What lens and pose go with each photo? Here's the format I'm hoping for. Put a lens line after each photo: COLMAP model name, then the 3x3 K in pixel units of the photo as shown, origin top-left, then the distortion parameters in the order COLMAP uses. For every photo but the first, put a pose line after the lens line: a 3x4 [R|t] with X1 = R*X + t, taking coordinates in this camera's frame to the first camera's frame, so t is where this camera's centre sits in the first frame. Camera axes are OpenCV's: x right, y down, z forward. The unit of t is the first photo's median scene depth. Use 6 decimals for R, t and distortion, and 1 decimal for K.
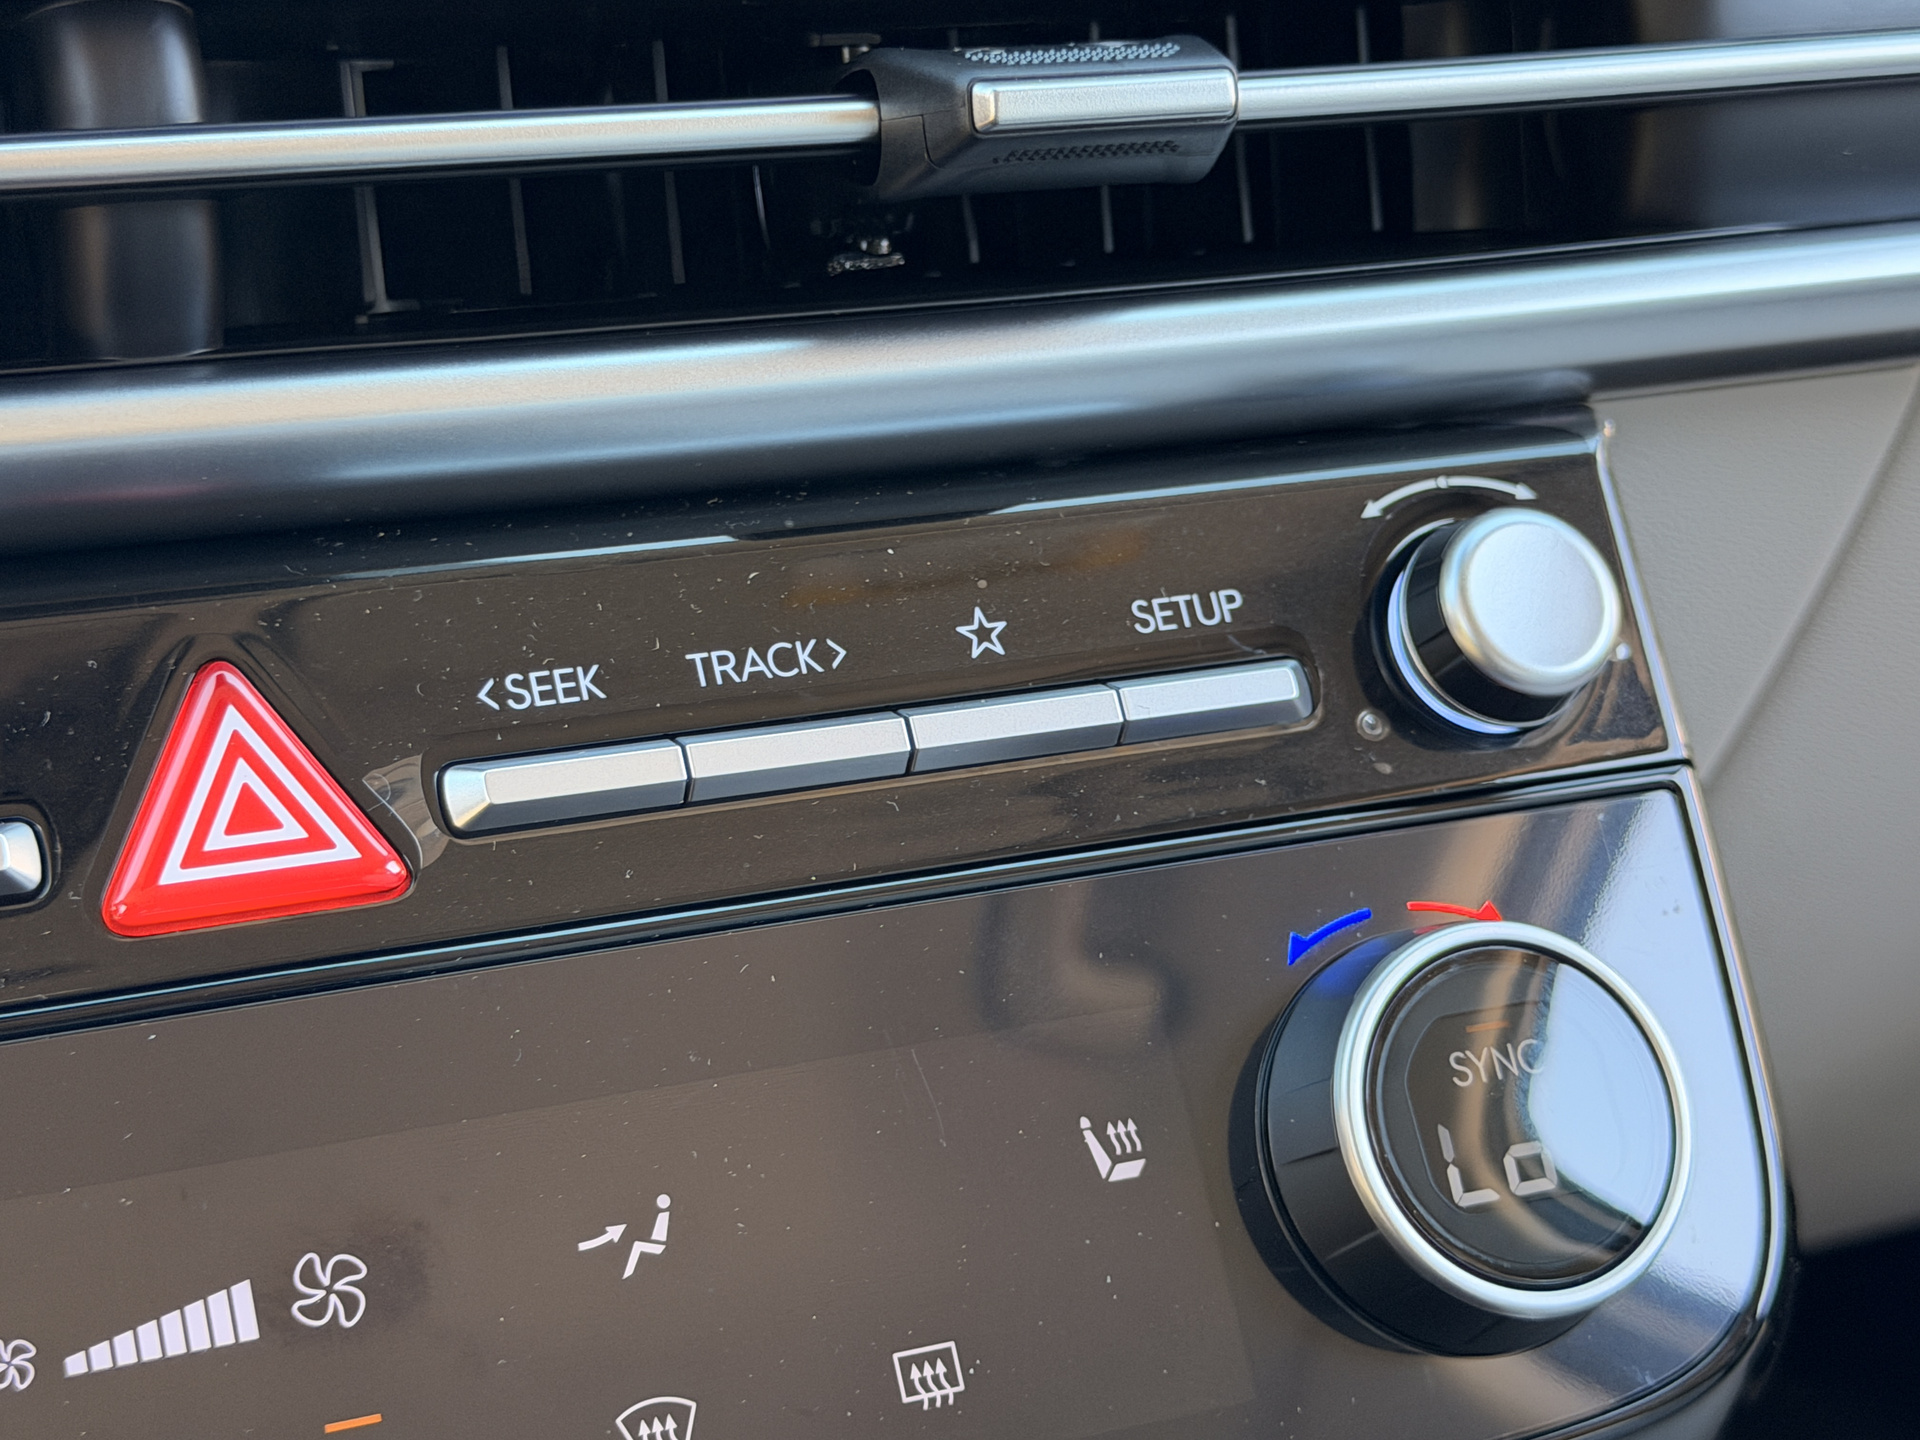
lens RADIAL K [[3566.3, 0, 970.3], [0, 3566.3, 687.0], [0, 0, 1]] dist [0.108683, 0.000000]
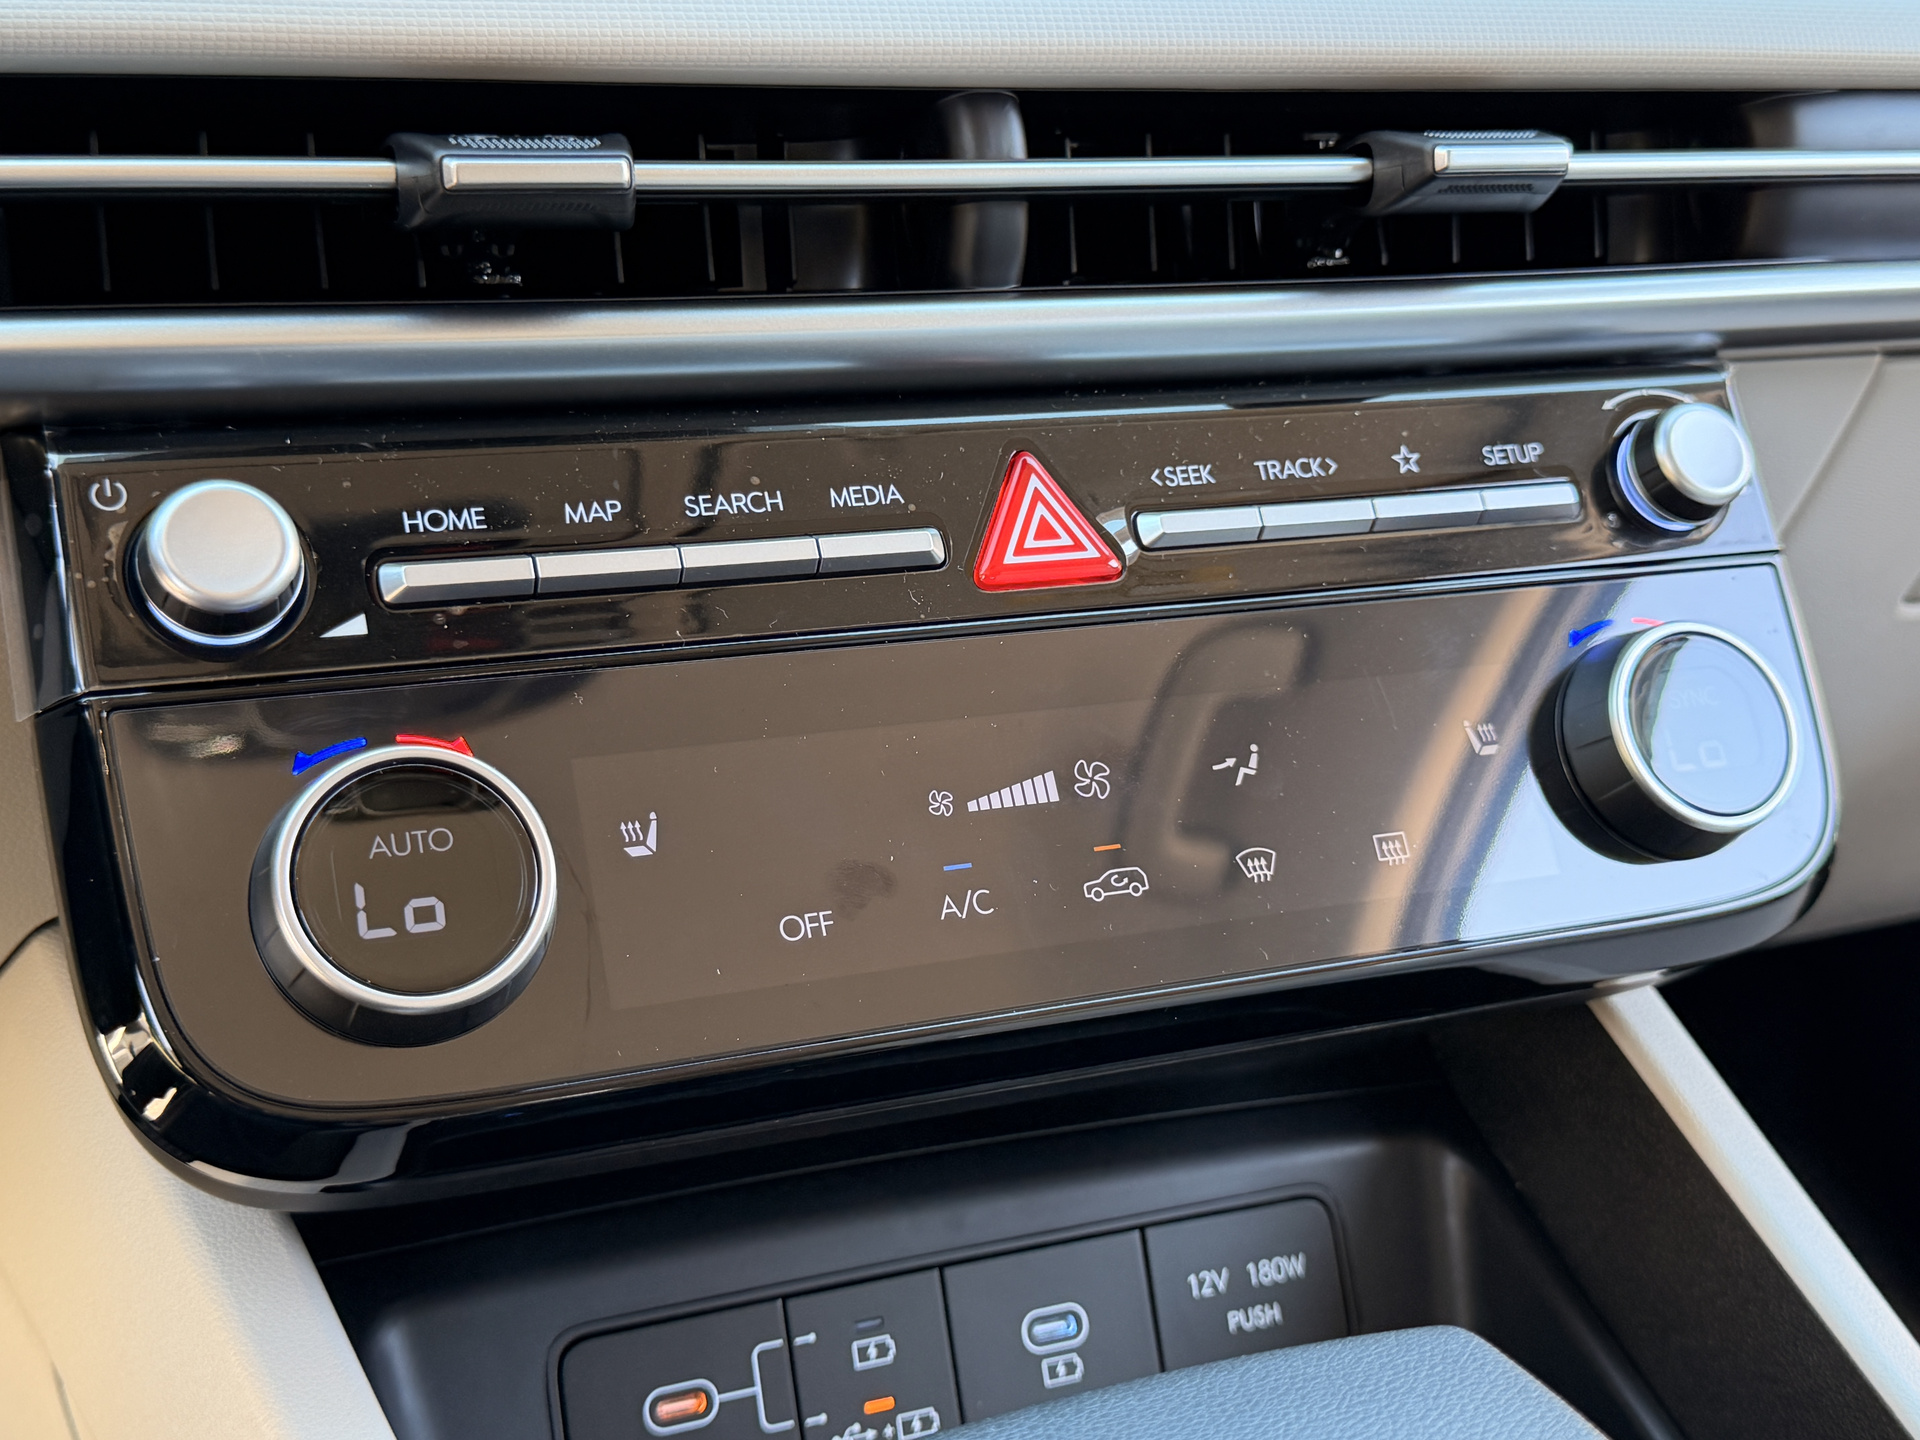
lens RADIAL K [[2426.7, 0, 966.9], [0, 2426.7, 710.1], [0, 0, 1]] dist [0.085023, 0.000000]
pose [[0.999768, 0.020789, -0.005634, -0.221061], [-0.020835, 0.999749, -0.008208, 0.133467], [0.005462, 0.008323, 0.999950, -0.252733]]
